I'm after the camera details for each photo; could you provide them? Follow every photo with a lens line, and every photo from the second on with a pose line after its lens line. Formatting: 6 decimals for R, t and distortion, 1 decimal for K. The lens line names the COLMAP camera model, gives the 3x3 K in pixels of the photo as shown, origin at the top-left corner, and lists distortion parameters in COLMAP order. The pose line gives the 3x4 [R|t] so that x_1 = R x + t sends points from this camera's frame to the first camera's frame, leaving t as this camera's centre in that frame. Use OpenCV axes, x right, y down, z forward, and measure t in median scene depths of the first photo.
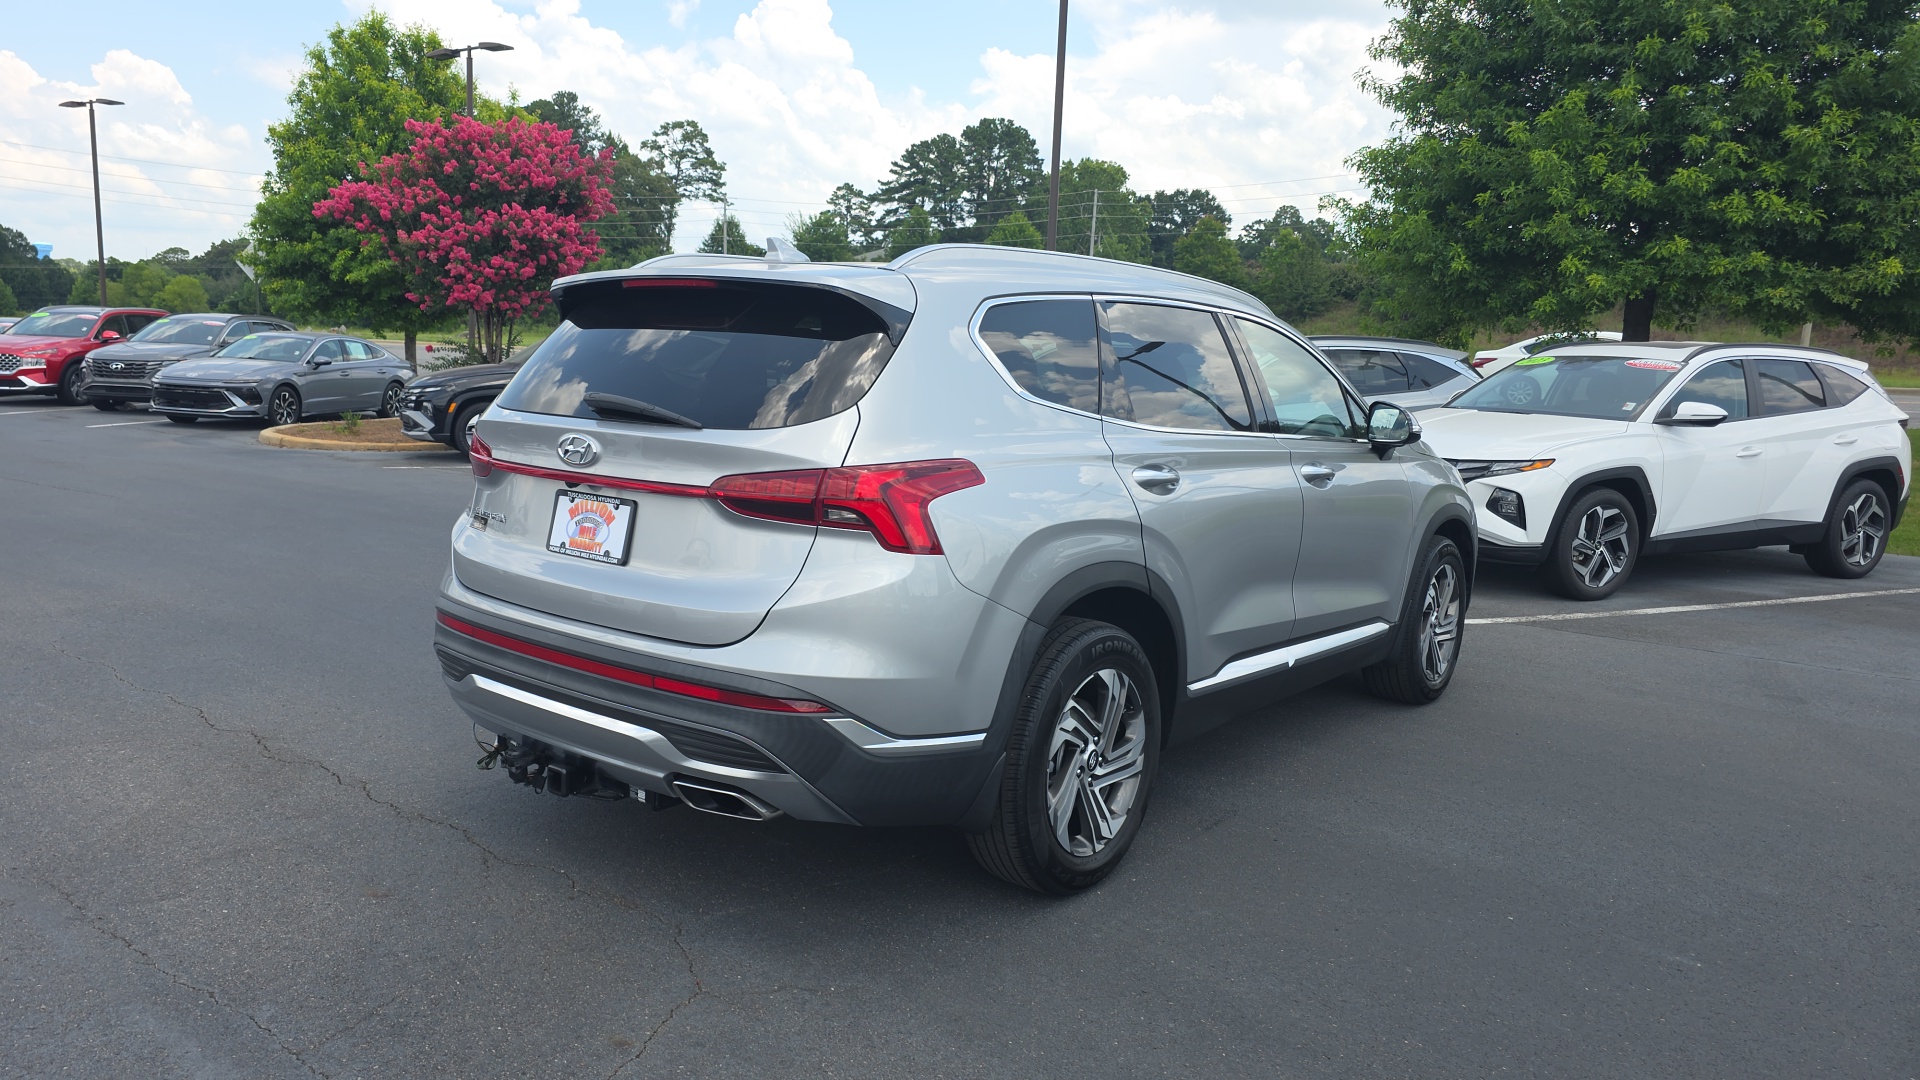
lens RADIAL K [[1308.1, 0, 848.4], [0, 1308.1, 527.4], [0, 0, 1]] dist [0.051314, -0.054807]
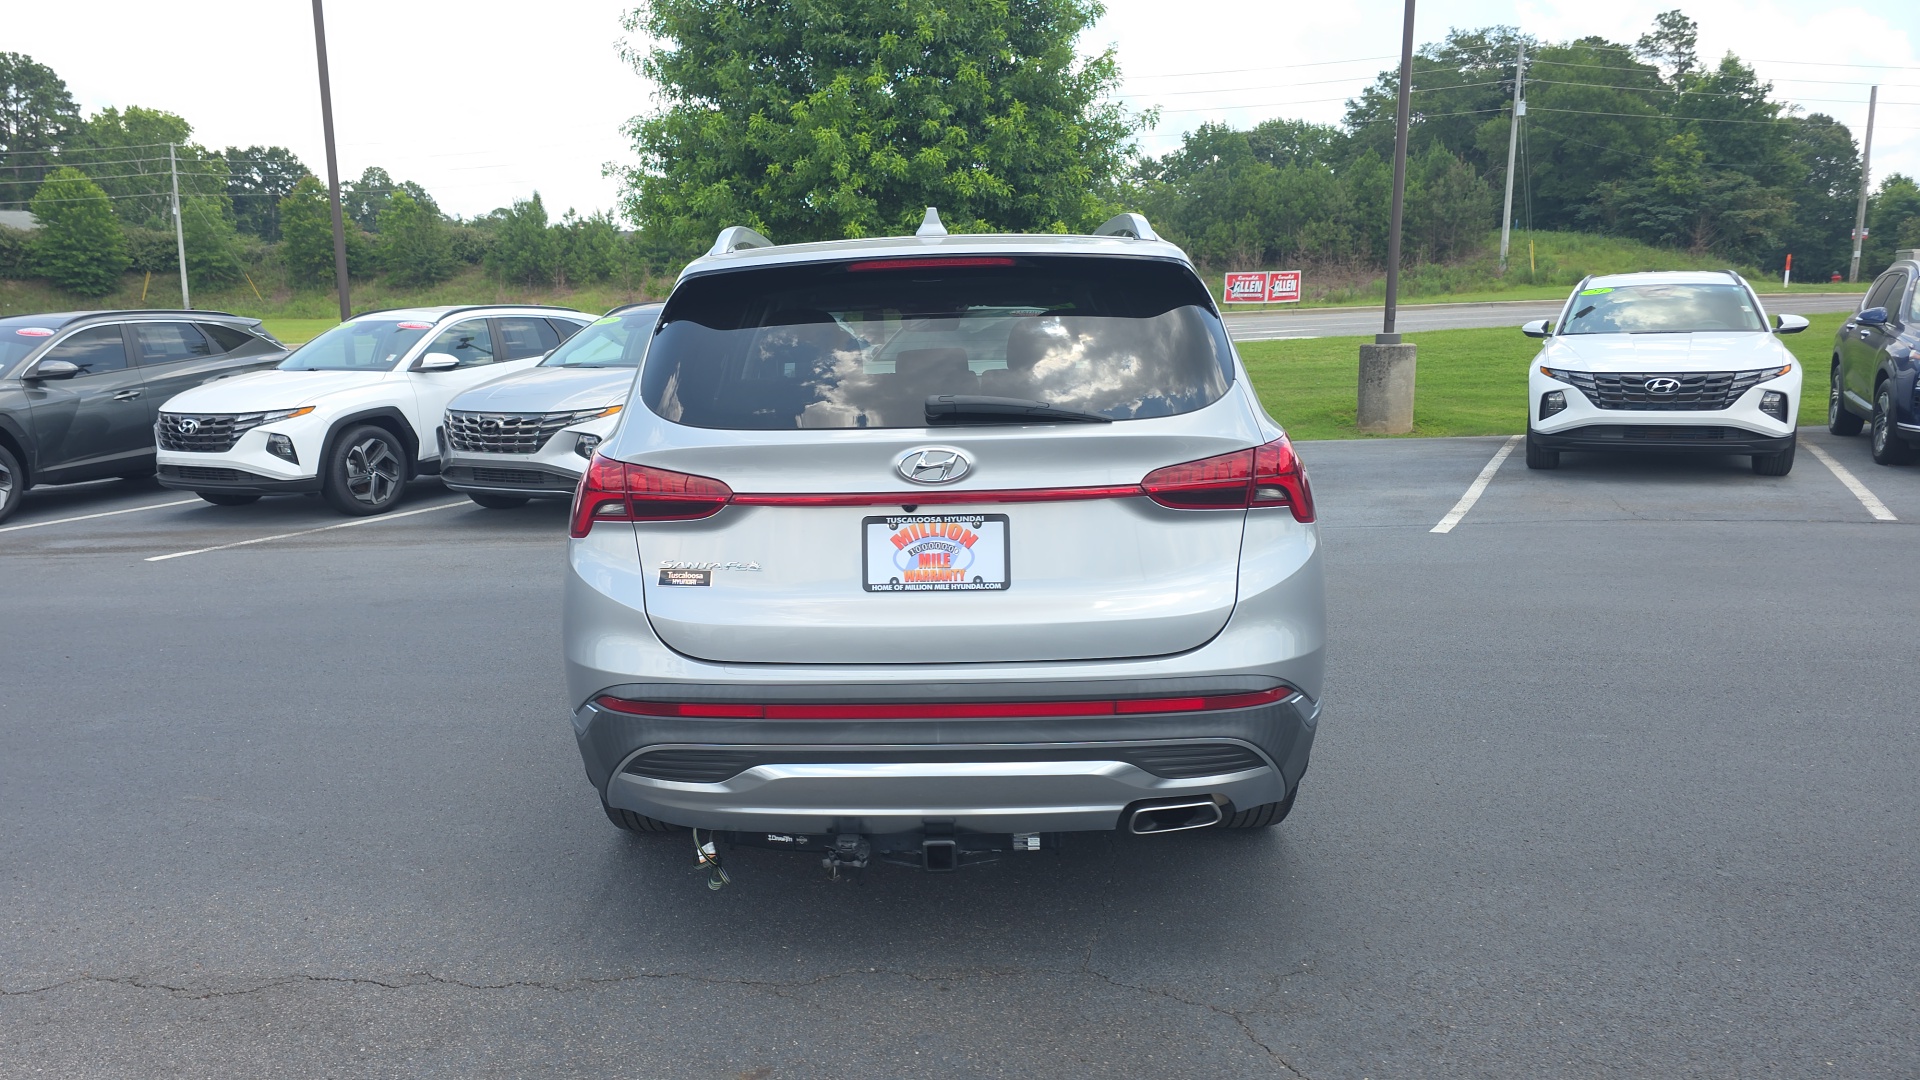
lens RADIAL K [[1308.1, 0, 876.8], [0, 1308.1, 539.0], [0, 0, 1]] dist [0.051314, -0.054807]
pose [[0.776956, -0.152991, 0.610682, -0.182052], [0.131624, 0.988061, 0.080073, -0.020242], [-0.615641, 0.018167, 0.787817, 0.088349]]
